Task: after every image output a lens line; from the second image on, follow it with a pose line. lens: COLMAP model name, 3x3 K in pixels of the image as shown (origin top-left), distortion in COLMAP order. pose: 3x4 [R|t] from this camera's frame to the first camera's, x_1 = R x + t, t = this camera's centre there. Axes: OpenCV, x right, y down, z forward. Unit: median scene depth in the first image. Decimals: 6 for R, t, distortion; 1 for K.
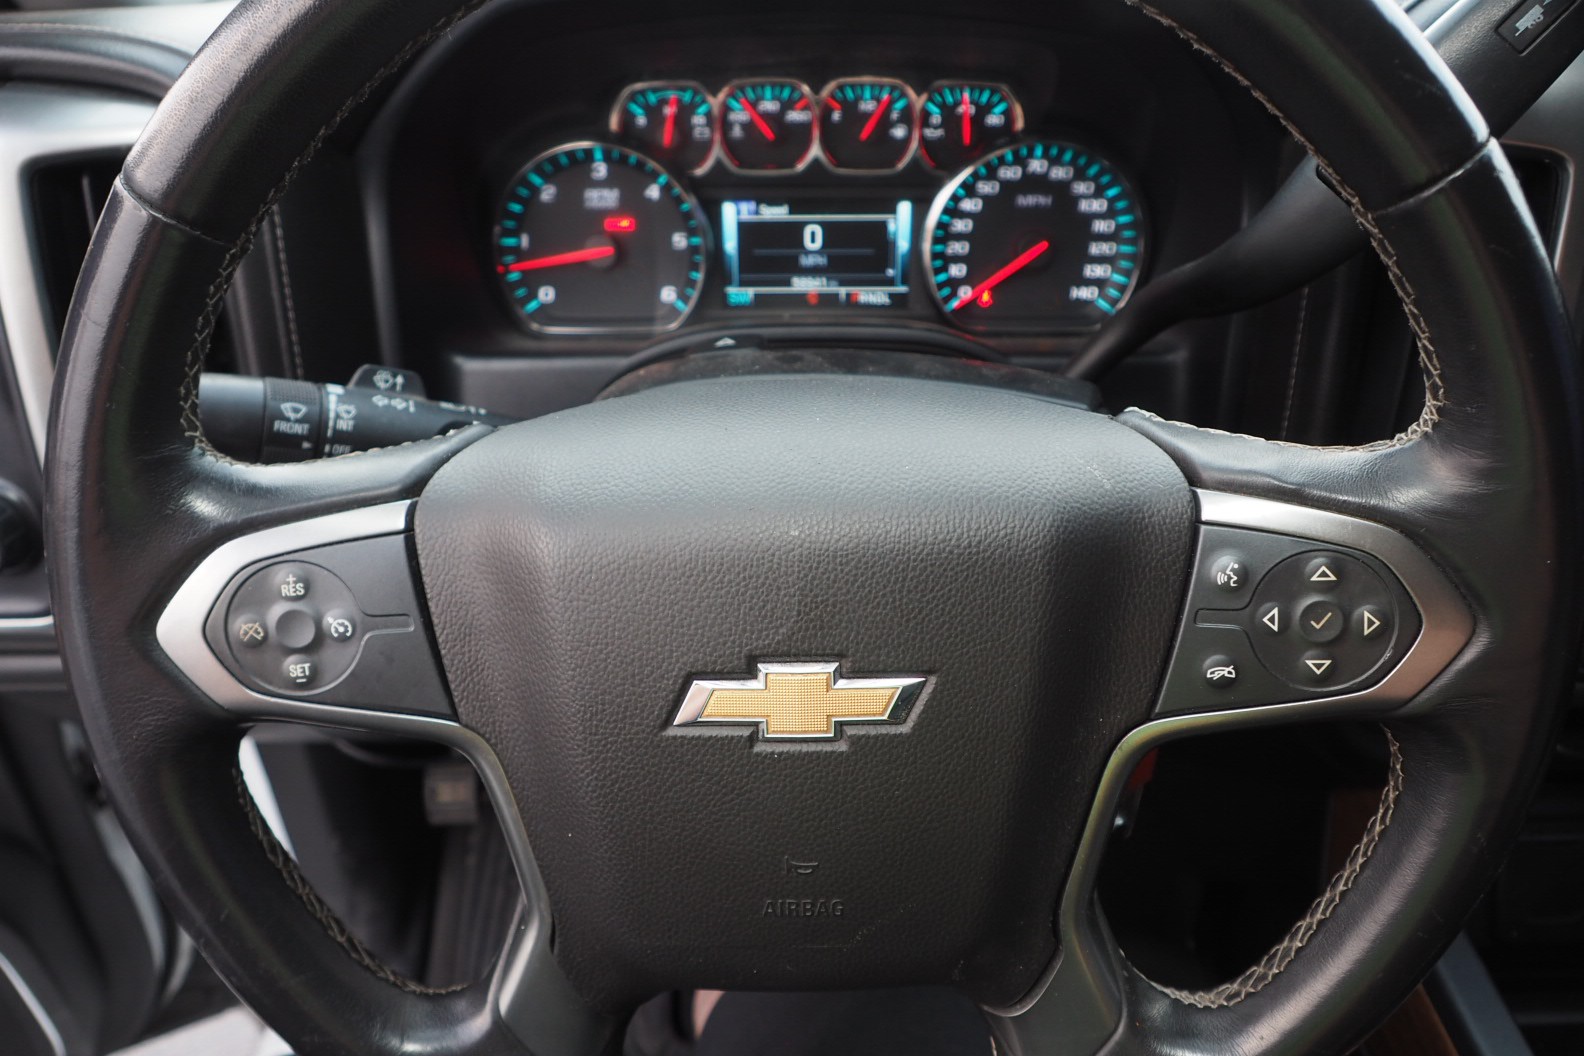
lens RADIAL K [[1071.4, 0, 793.9], [0, 1071.4, 545.7], [0, 0, 1]] dist [-0.024622, 0.007117]
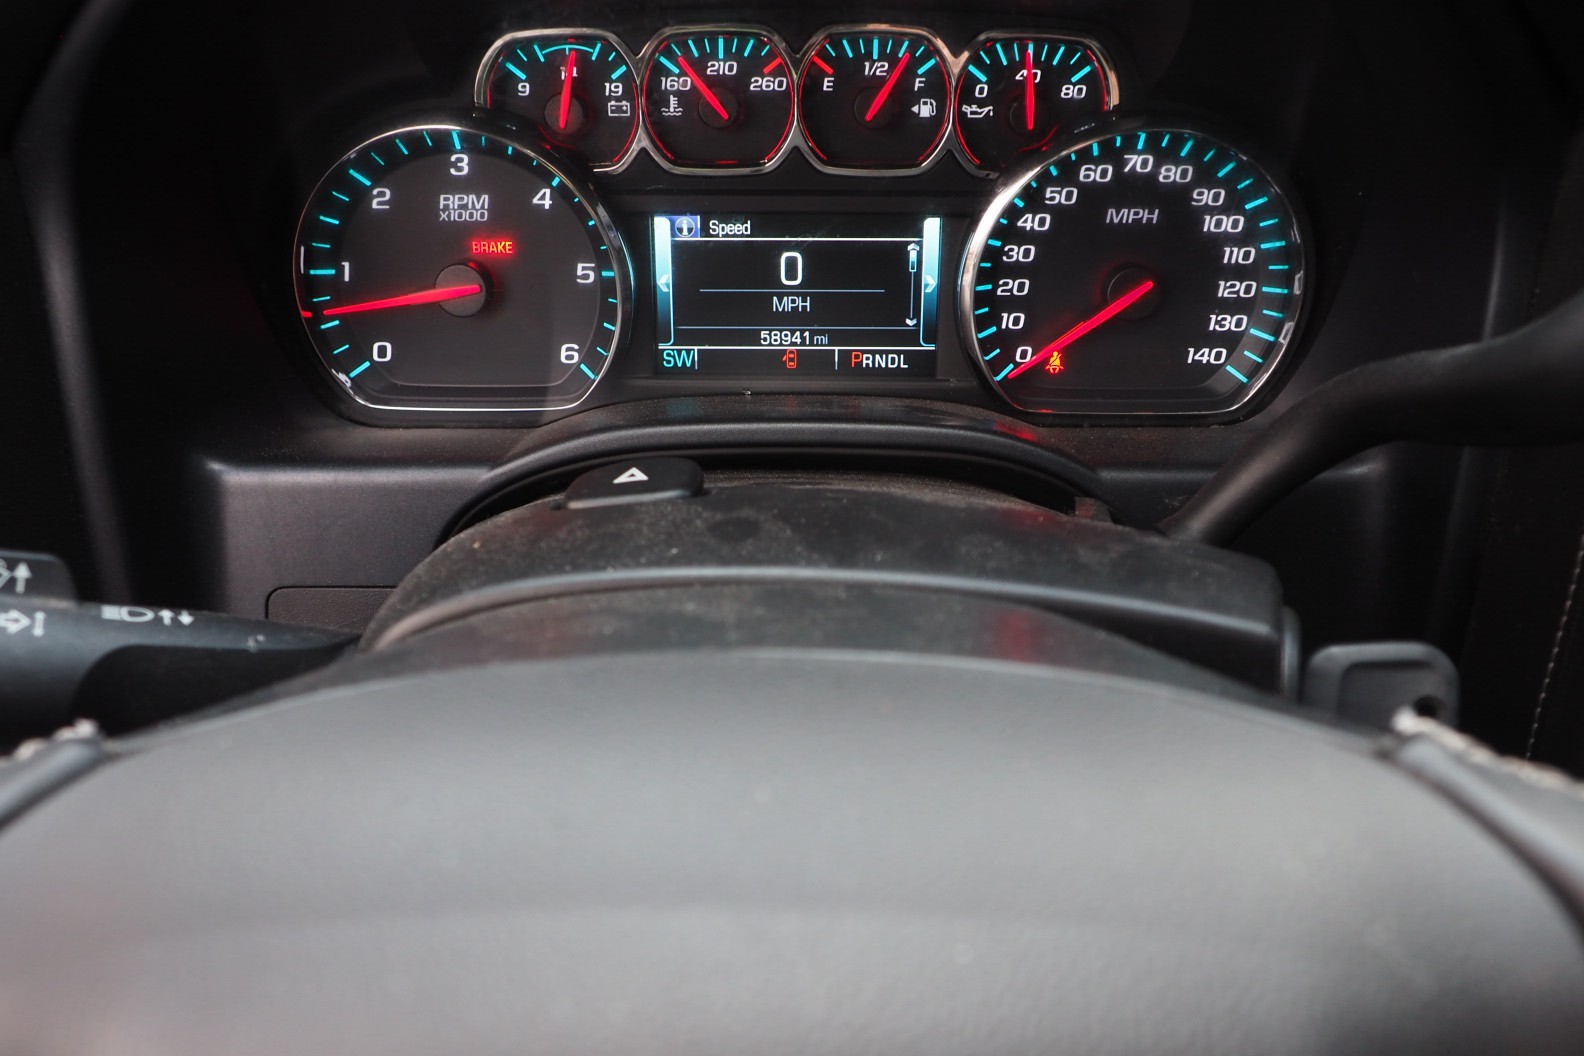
lens RADIAL K [[1244.1, 0, 800.0], [0, 1244.1, 537.1], [0, 0, 1]] dist [-0.003973, -0.007082]
pose [[0.999951, 0.004939, 0.008612, 0.017890], [-0.004808, 0.999873, -0.015214, -0.116346], [-0.008686, 0.015172, 0.999847, 0.251171]]
